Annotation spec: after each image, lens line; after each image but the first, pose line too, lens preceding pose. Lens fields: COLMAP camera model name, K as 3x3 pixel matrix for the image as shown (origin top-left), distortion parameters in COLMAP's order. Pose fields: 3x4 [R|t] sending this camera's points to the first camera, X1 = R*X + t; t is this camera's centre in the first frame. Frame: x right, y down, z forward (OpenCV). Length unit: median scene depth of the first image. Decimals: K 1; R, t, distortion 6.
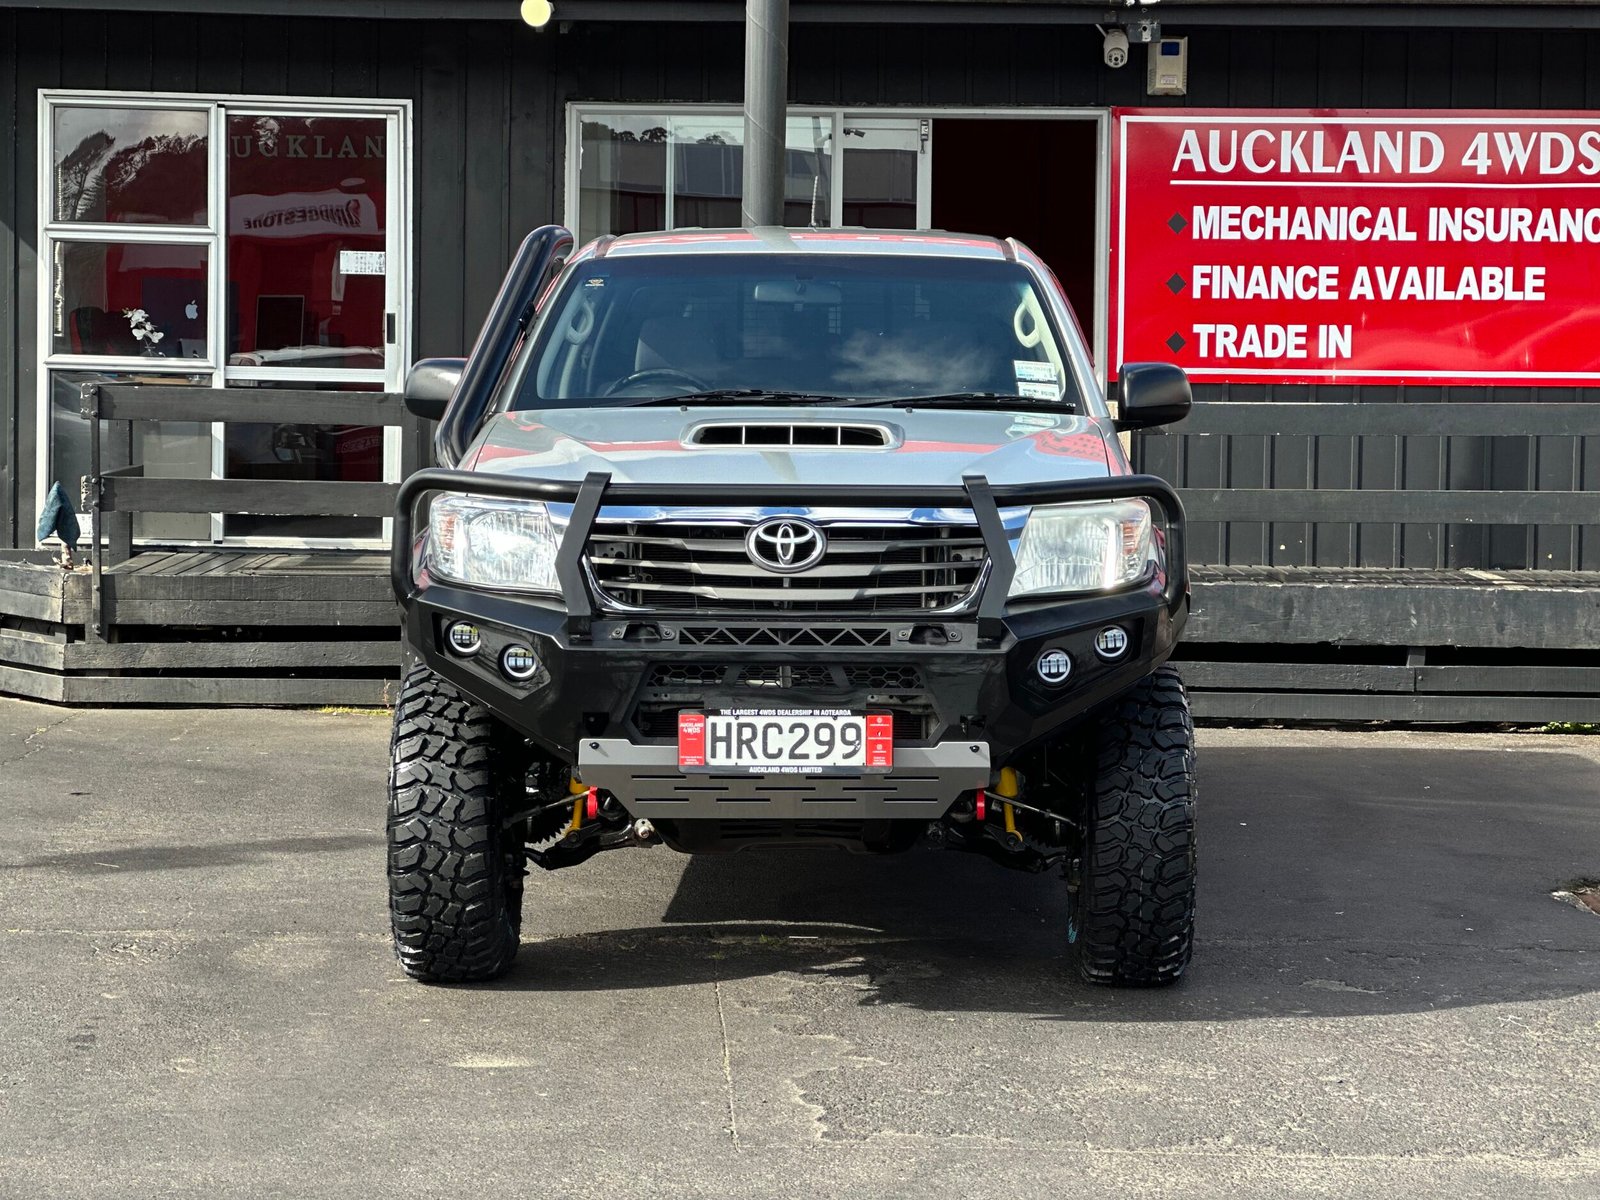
lens RADIAL K [[3431.1, 0, 795.0], [0, 3431.1, 589.0], [0, 0, 1]] dist [0.129650, 0.571395]
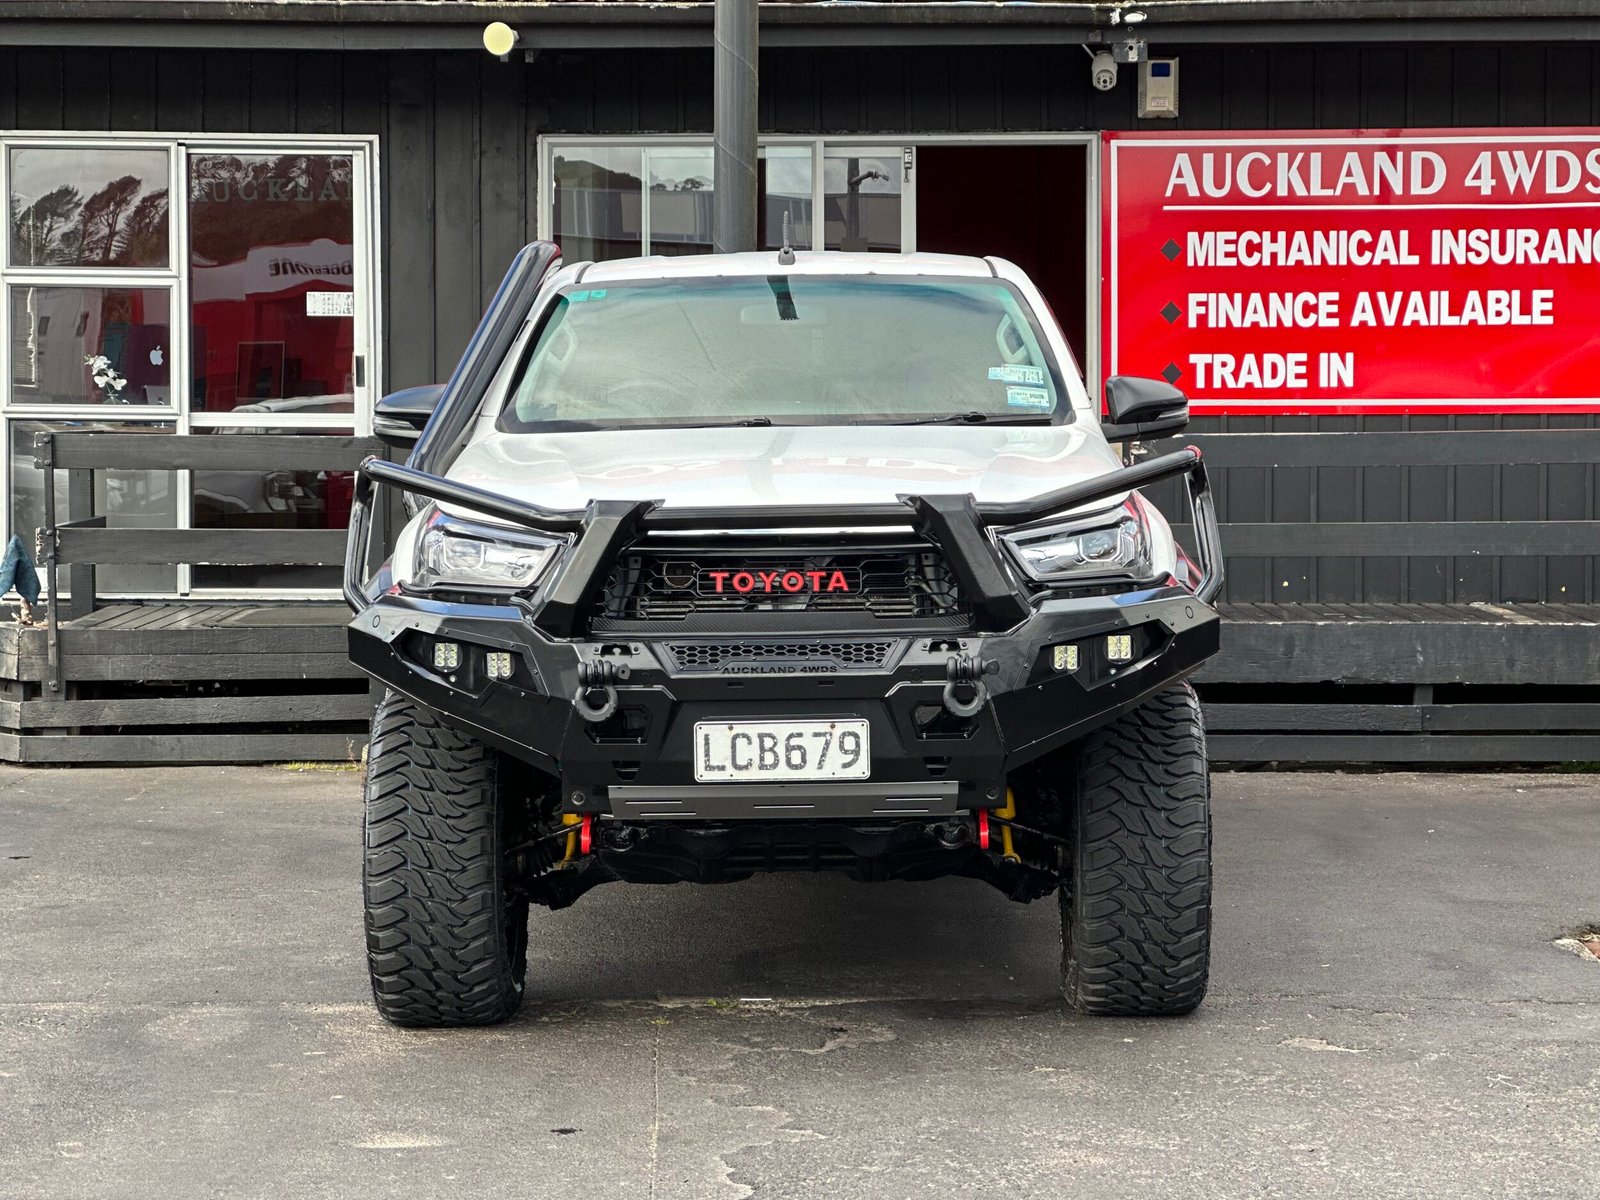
lens RADIAL K [[3443.1, 0, 800.0], [0, 3443.1, 600.0], [0, 0, 1]] dist [0.119243, 0.620701]
pose [[0.999845, -0.014605, -0.009781, 0.014935], [0.014493, 0.999829, -0.011479, 0.001602], [0.009947, 0.011335, 0.999886, 0.030805]]
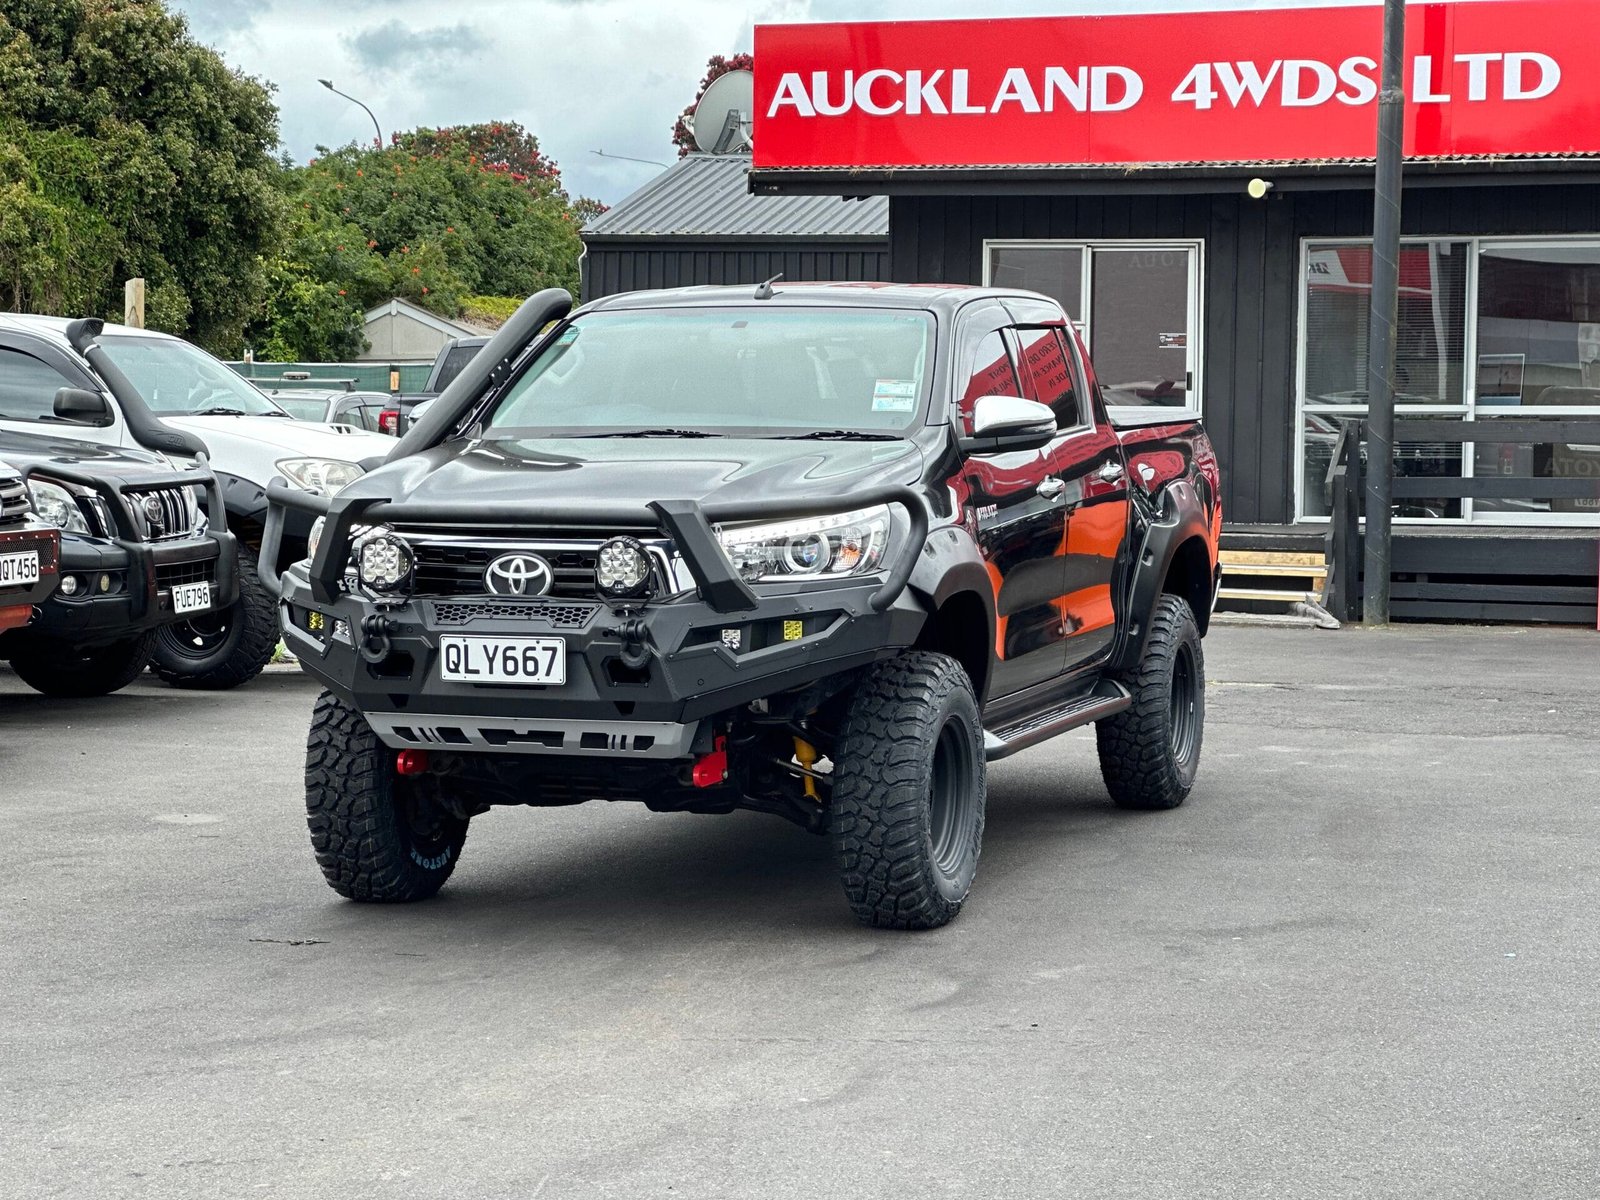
lens RADIAL K [[3445.7, 0, 802.6], [0, 3445.7, 589.6], [0, 0, 1]] dist [0.147813, 0.086057]
pose [[0.946455, 0.011256, -0.322639, 0.232169], [-0.017533, 0.999709, -0.016554, 0.050866], [0.322359, 0.021324, 0.946377, -0.576793]]
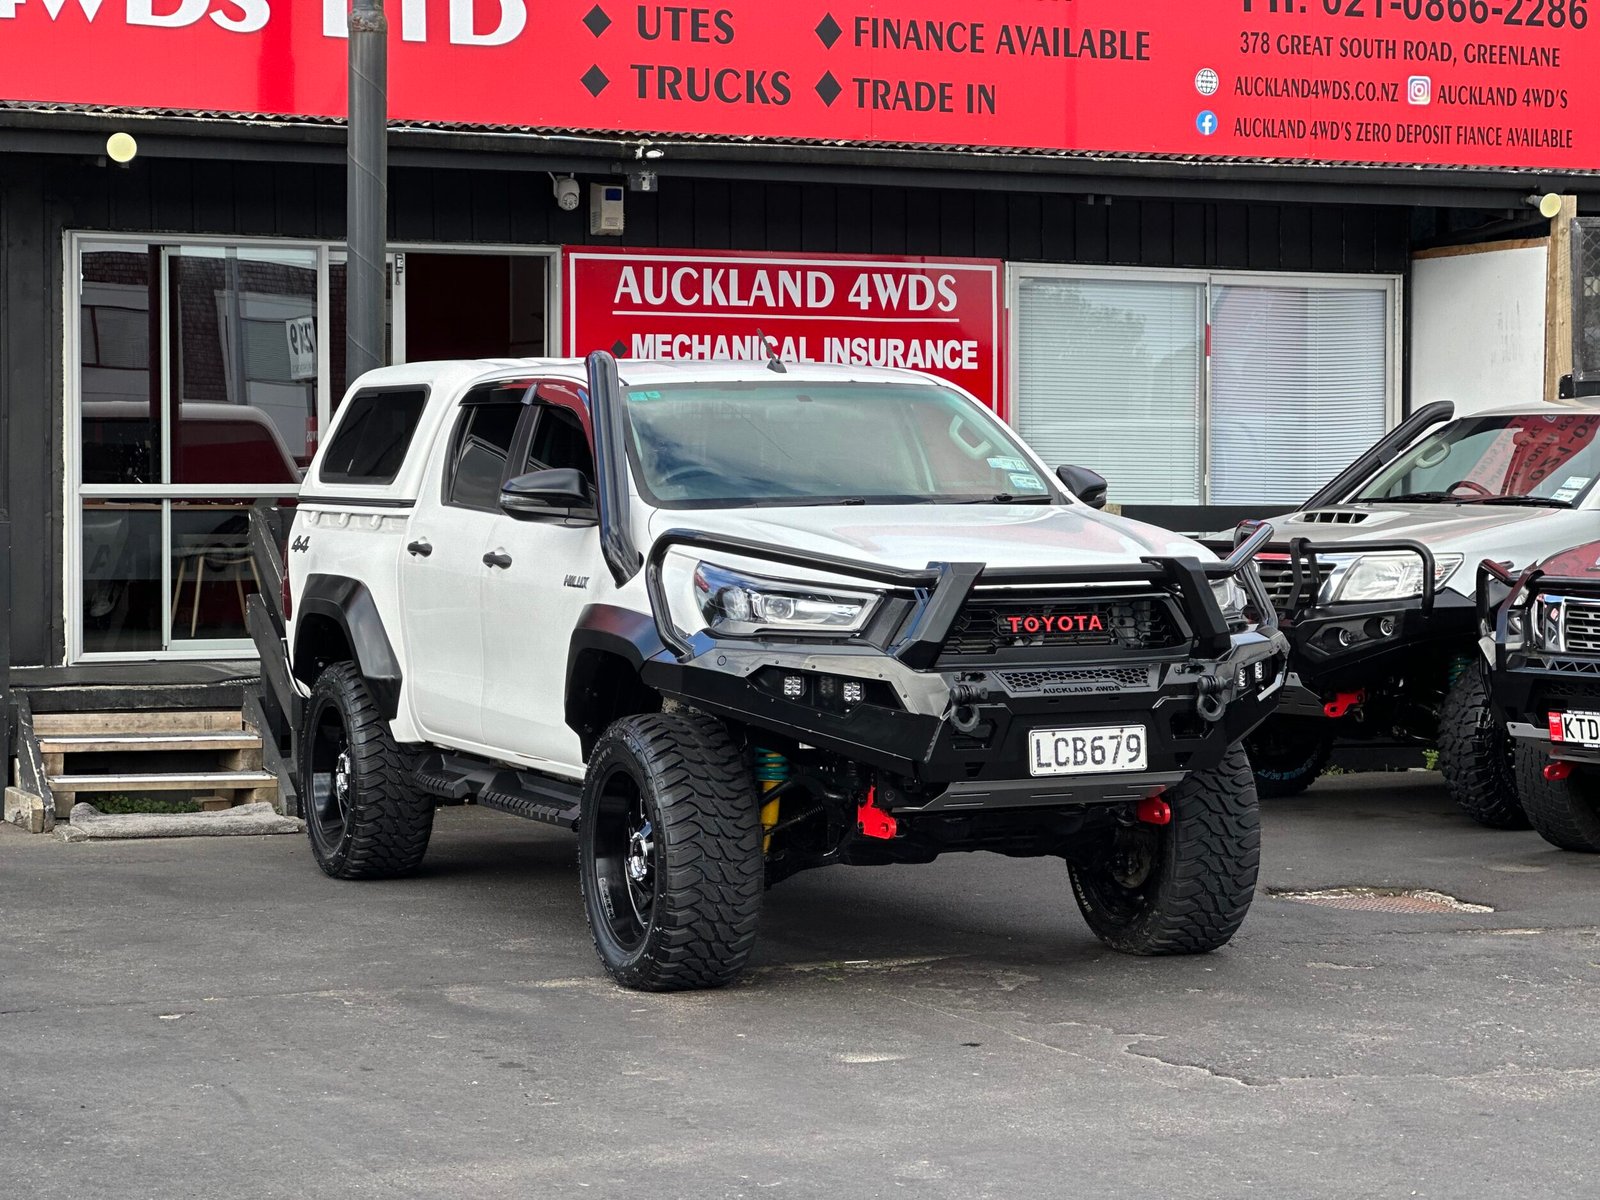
lens RADIAL K [[3451.2, 0, 807.2], [0, 3451.2, 593.4], [0, 0, 1]] dist [0.091684, 0.927396]
pose [[0.917600, -0.024985, 0.396718, -0.280963], [0.036844, 0.999072, -0.022300, 0.000444], [-0.395793, 0.035079, 0.917670, -0.051923]]
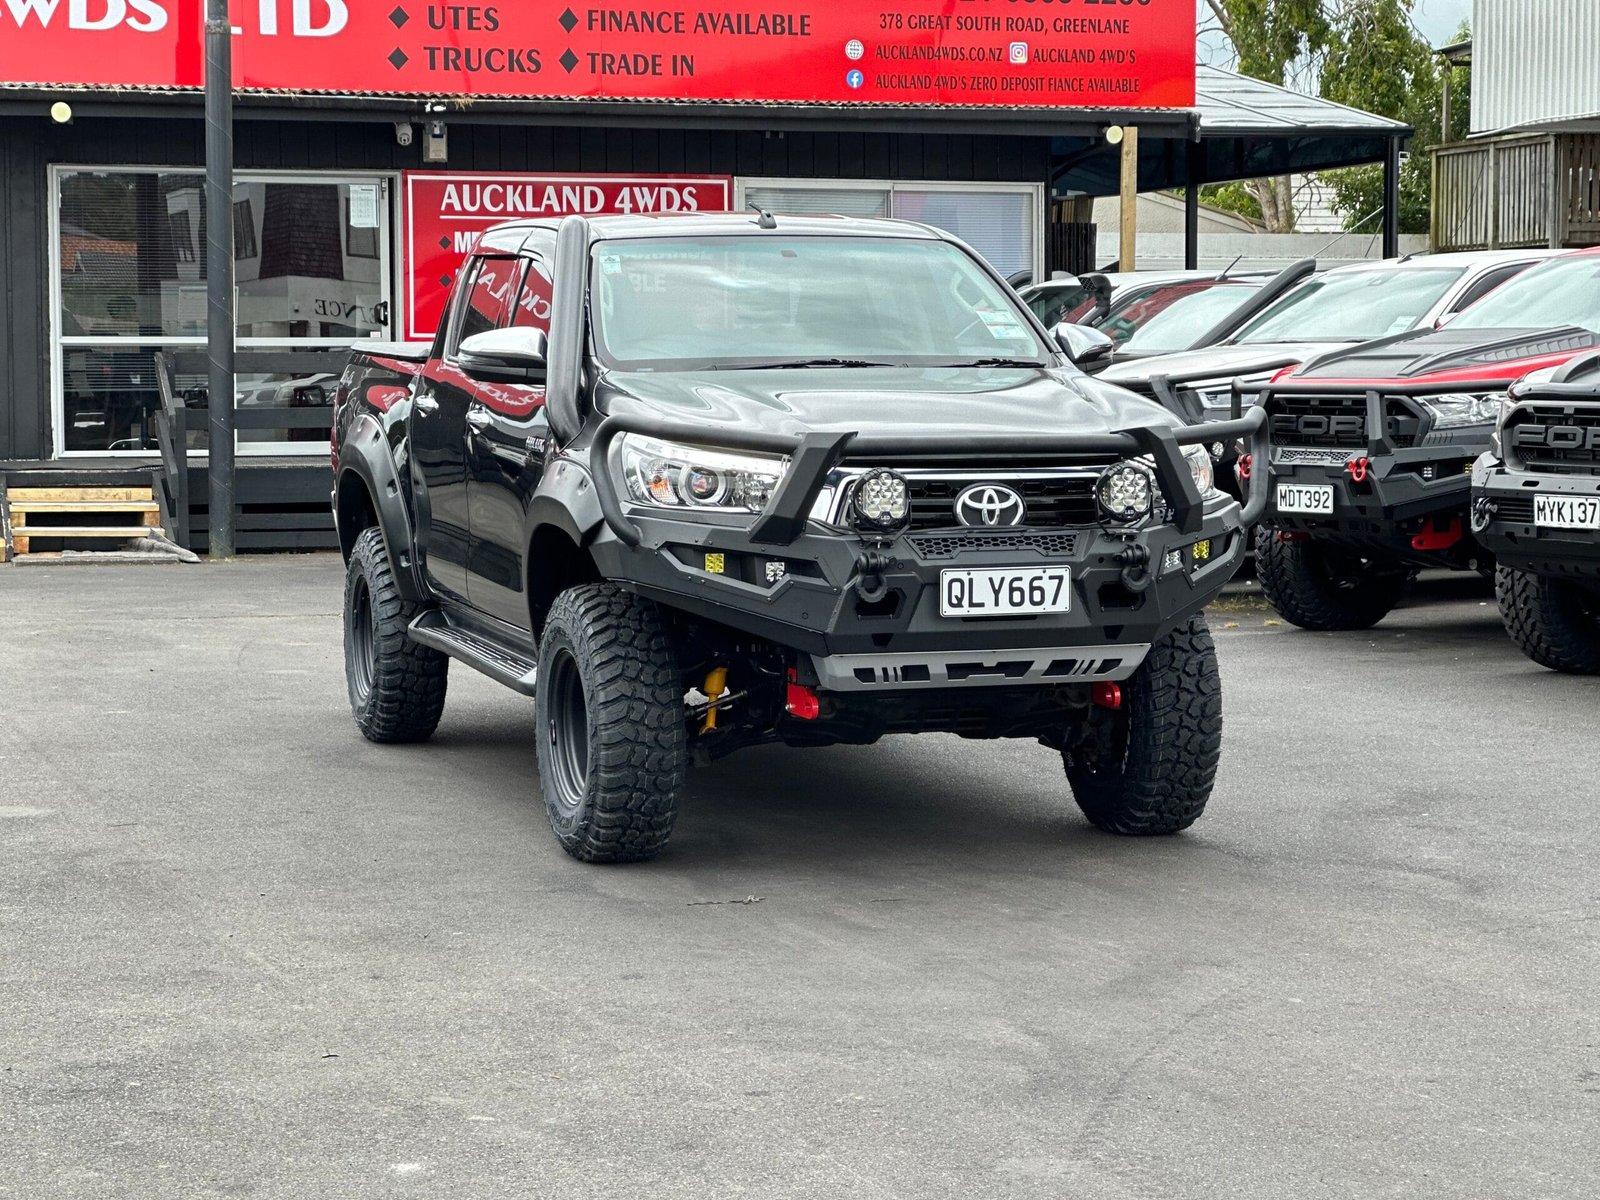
lens RADIAL K [[3451.2, 0, 807.2], [0, 3451.2, 593.4], [0, 0, 1]] dist [0.091684, 0.927396]
pose [[0.954189, -0.036383, 0.296985, -0.211716], [0.035263, 0.999336, 0.009130, 0.047845], [-0.297120, 0.001761, 0.954838, -0.583587]]
